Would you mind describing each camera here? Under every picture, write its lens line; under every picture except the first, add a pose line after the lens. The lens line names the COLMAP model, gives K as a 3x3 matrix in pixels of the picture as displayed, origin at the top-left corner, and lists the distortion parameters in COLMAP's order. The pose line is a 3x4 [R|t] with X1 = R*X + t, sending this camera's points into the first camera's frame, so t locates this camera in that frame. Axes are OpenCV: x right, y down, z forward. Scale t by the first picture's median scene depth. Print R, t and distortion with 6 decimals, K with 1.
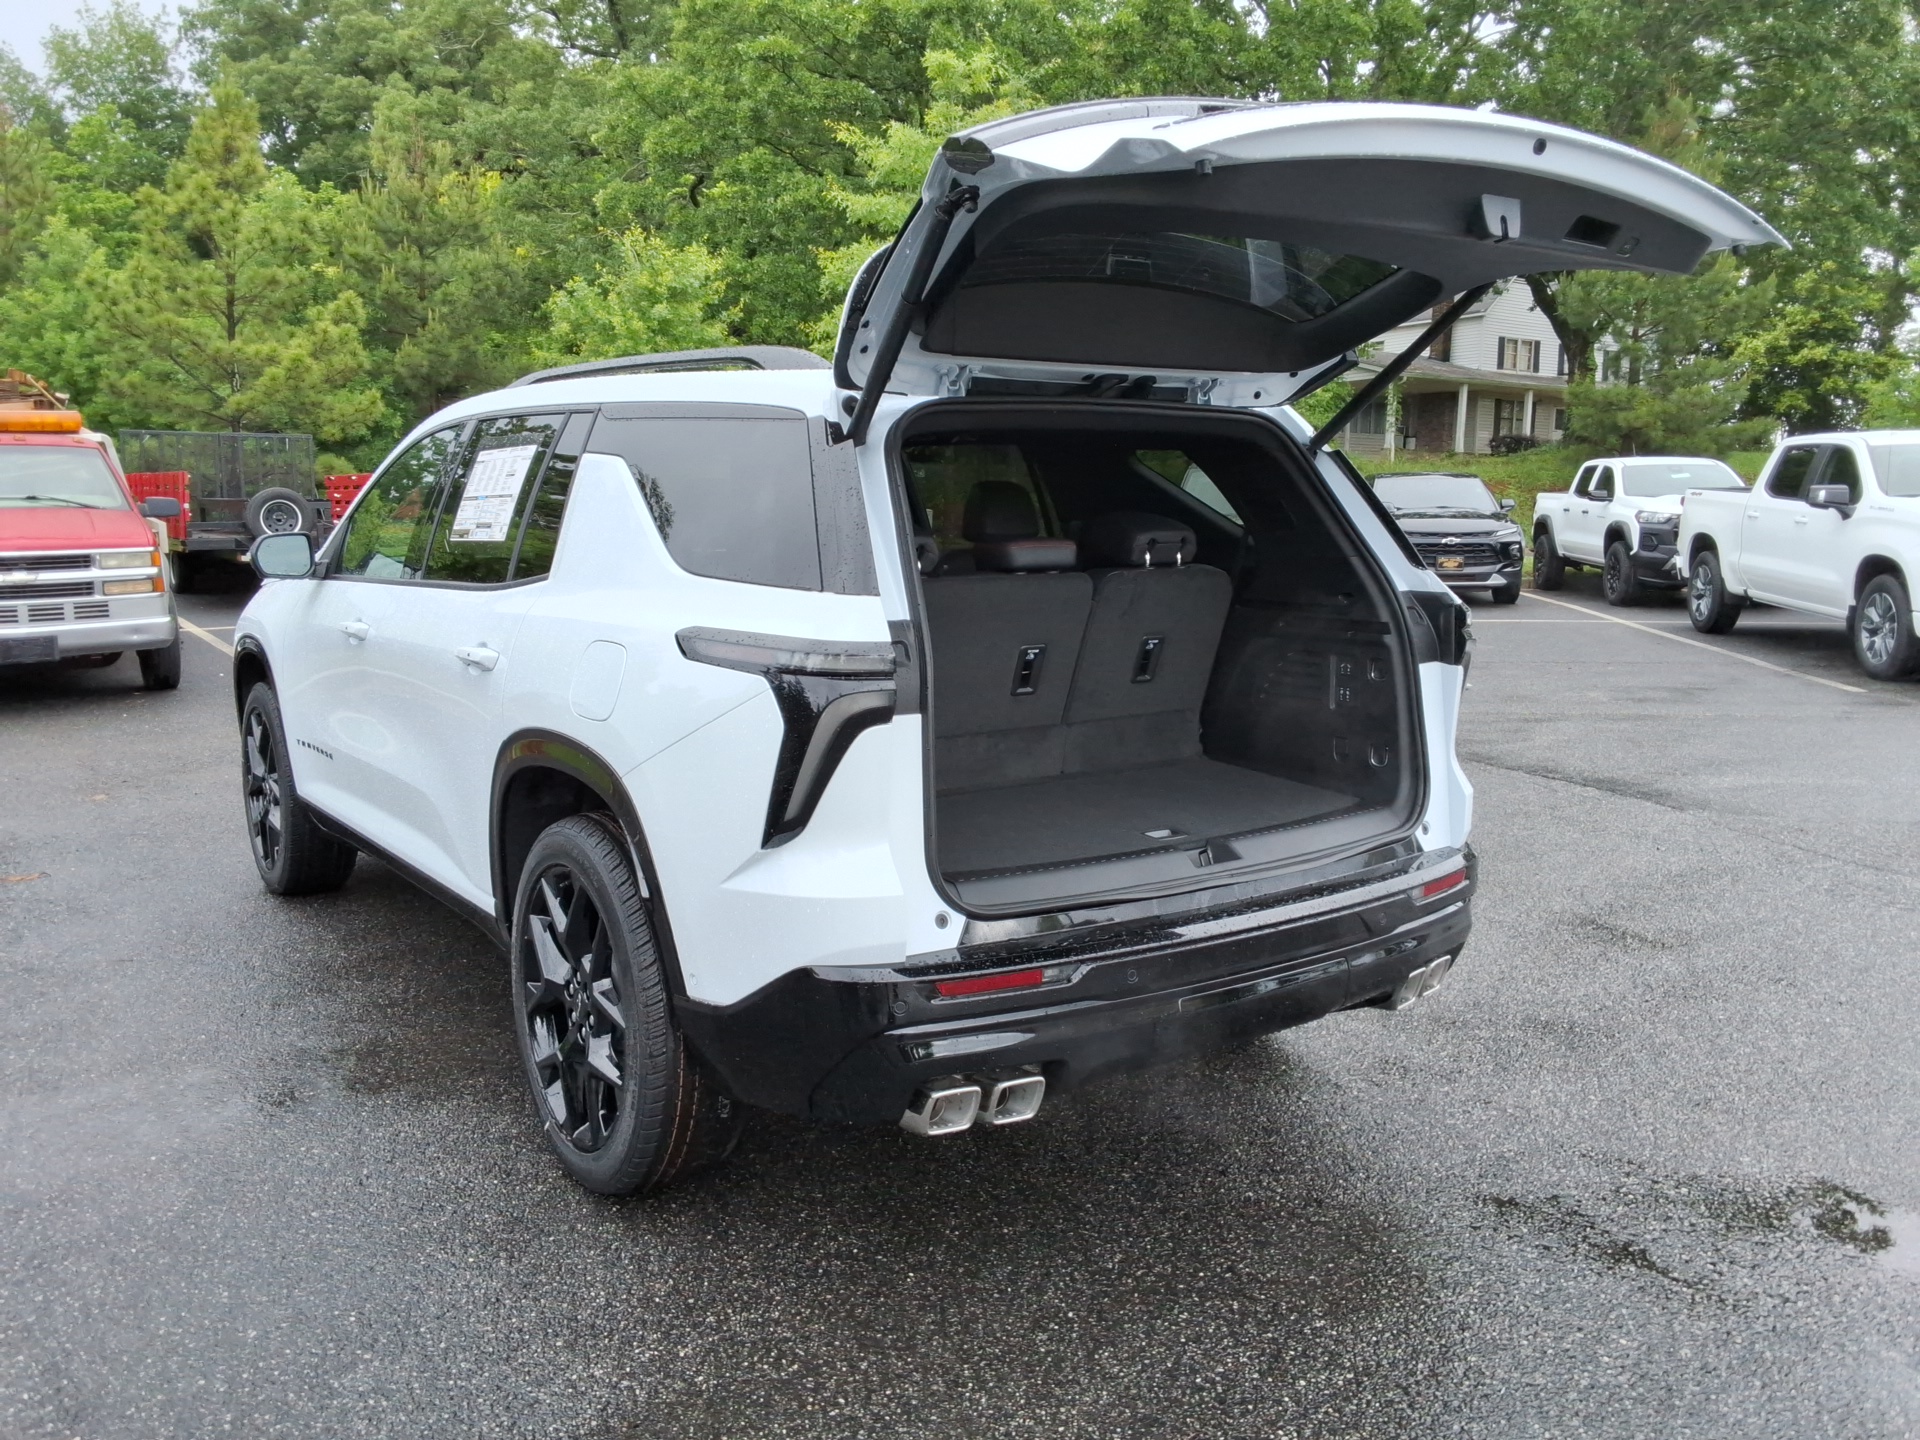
lens RADIAL K [[1547.8, 0, 984.5], [0, 1547.8, 698.6], [0, 0, 1]] dist [0.092951, -0.142420]
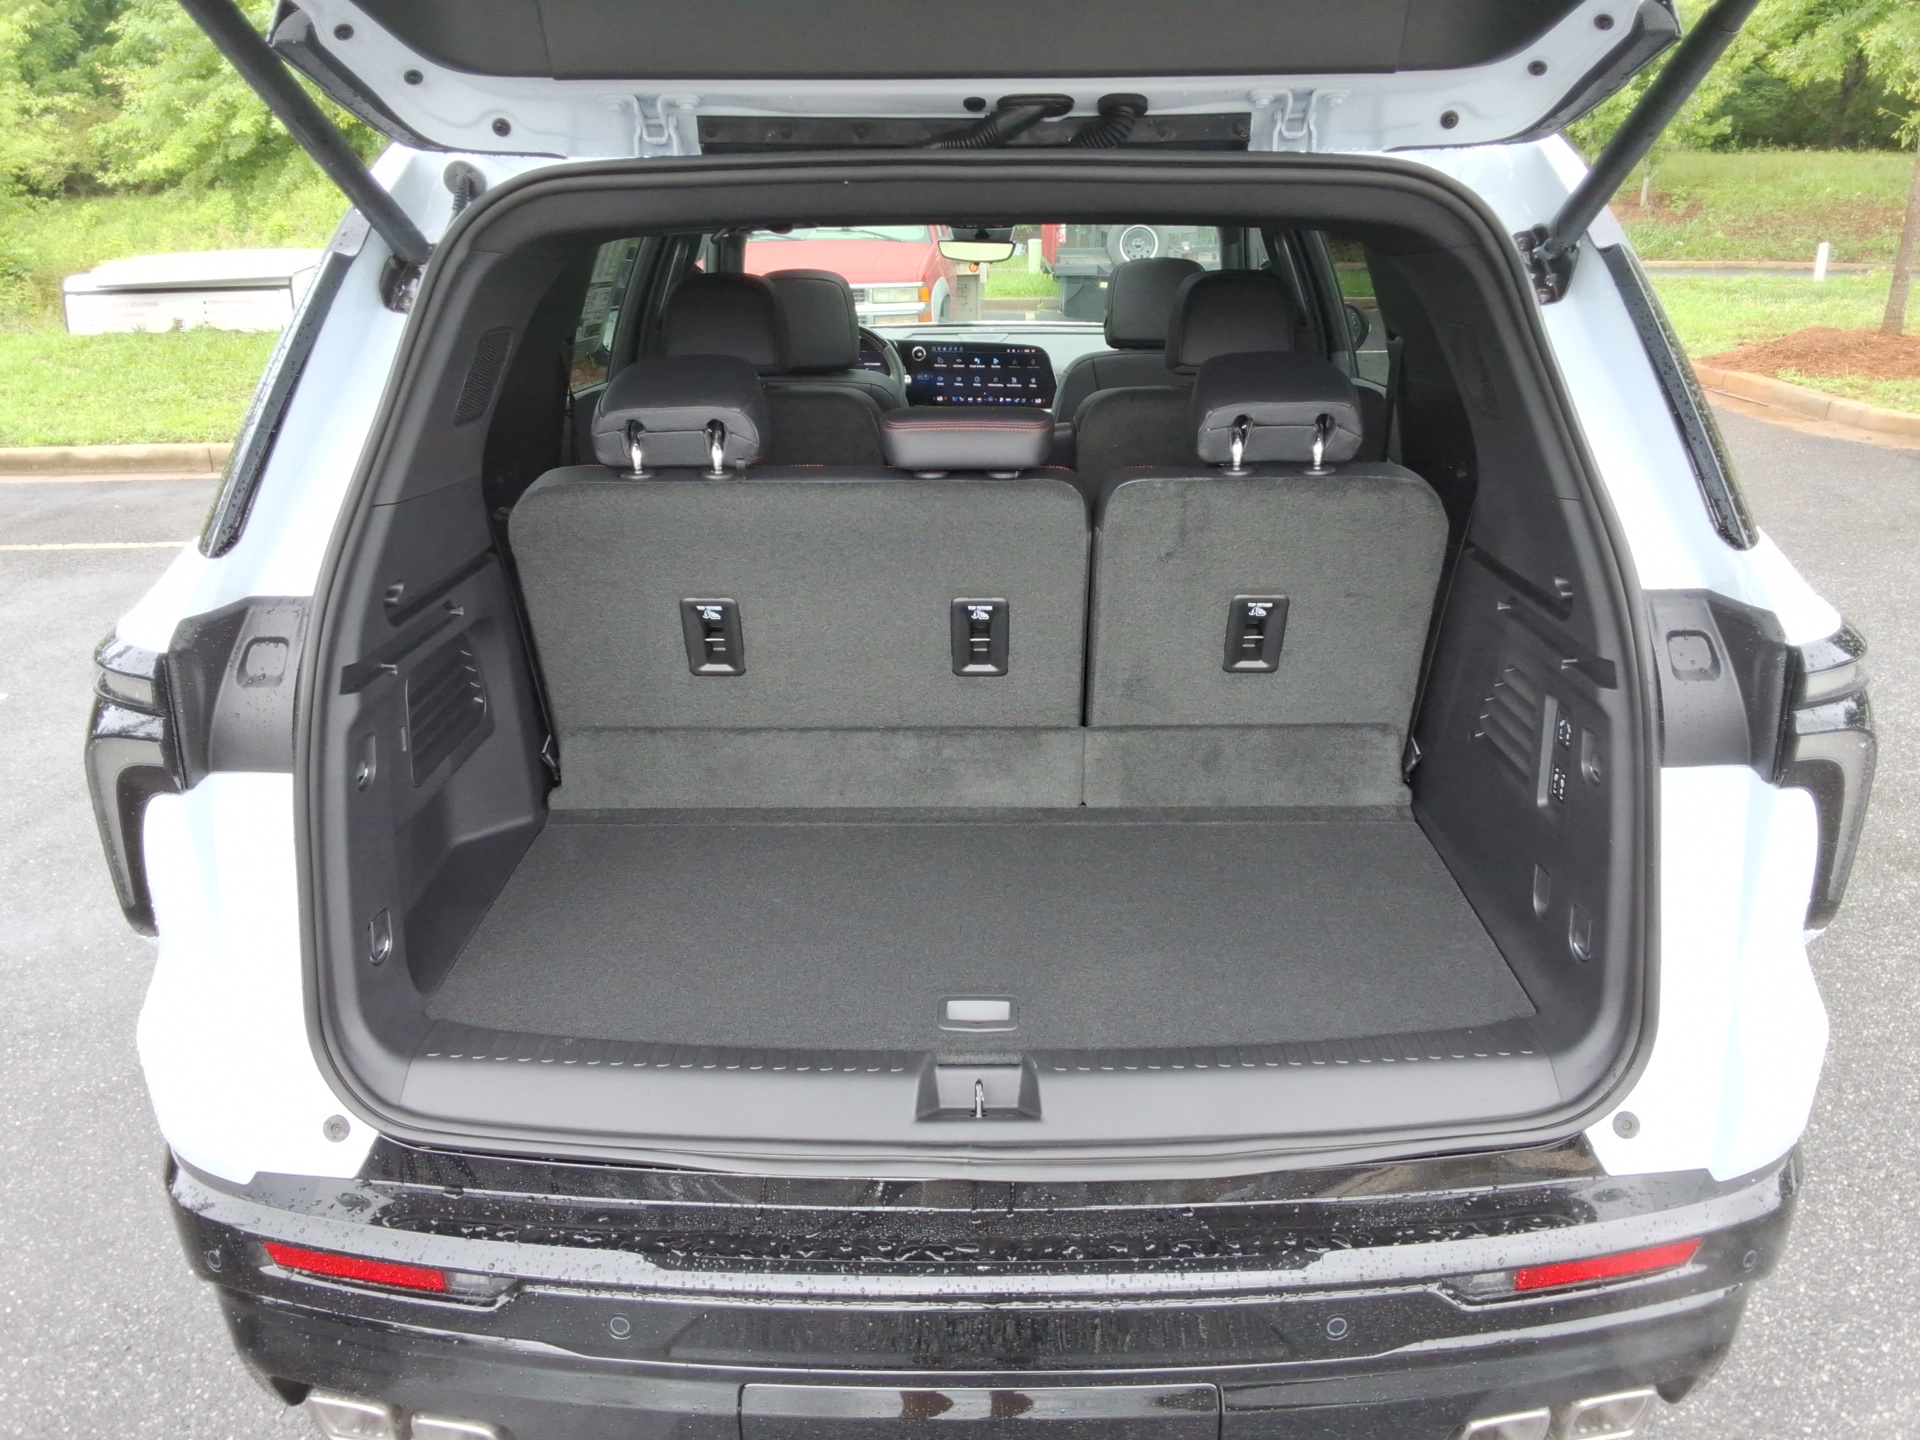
lens RADIAL K [[1547.8, 0, 980.2], [0, 1547.8, 701.6], [0, 0, 1]] dist [0.092951, -0.142420]
pose [[0.810255, 0.174390, -0.559531, 0.119425], [-0.070532, 0.976781, 0.202297, -0.037554], [0.581817, -0.124447, 0.803742, 0.177918]]
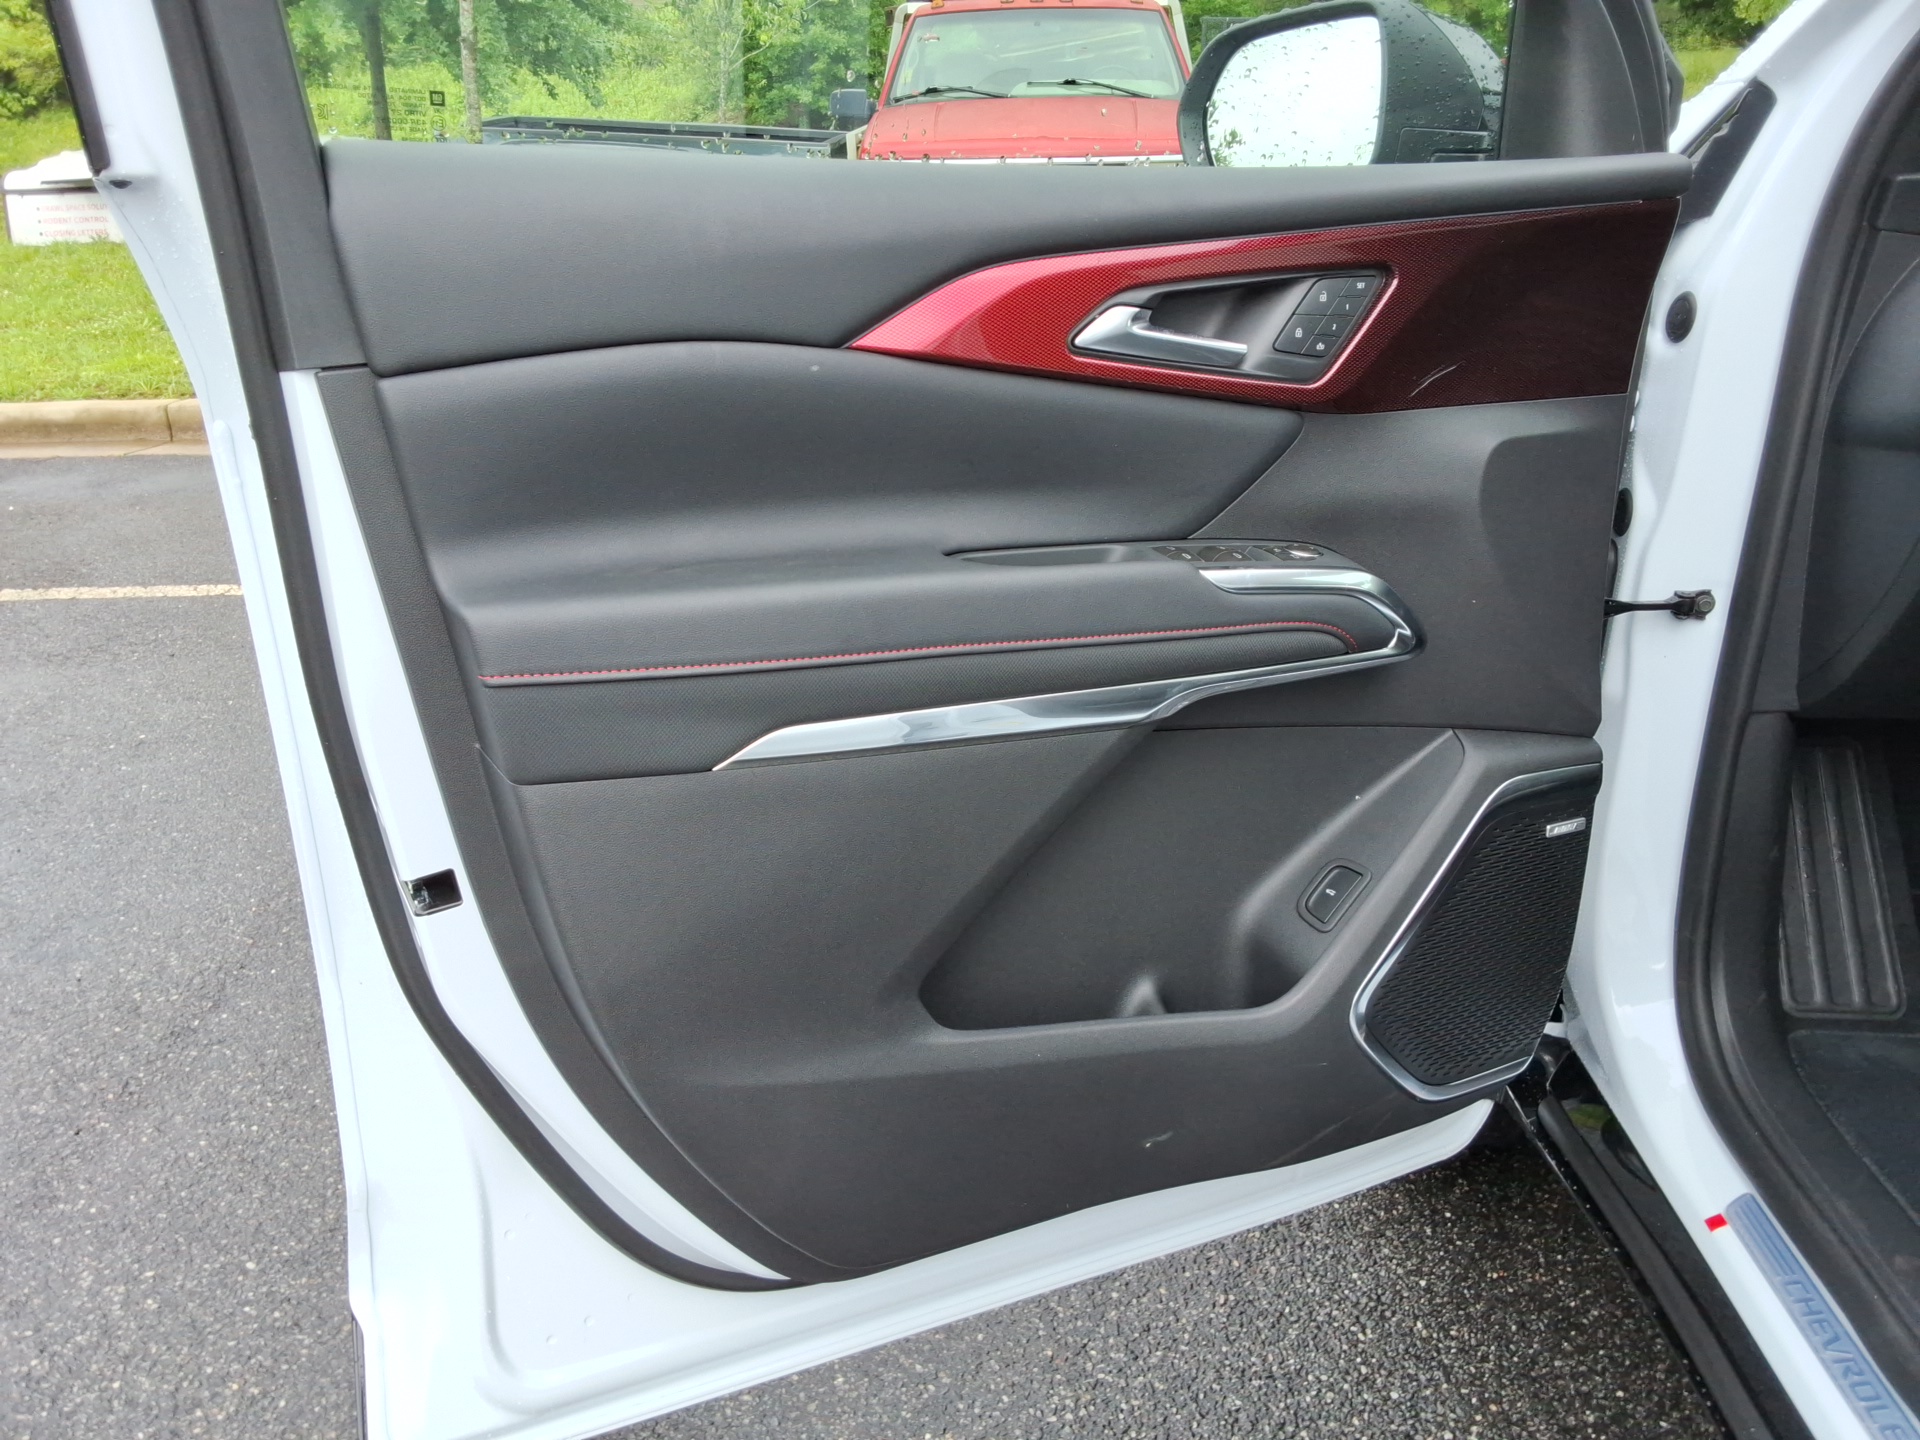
lens RADIAL K [[1547.8, 0, 972.4], [0, 1547.8, 691.4], [0, 0, 1]] dist [0.092951, -0.142420]
pose [[0.802207, 0.199738, -0.562644, -0.183962], [-0.069437, 0.967197, 0.244352, -0.029182], [0.592995, -0.156953, 0.789762, 0.369627]]
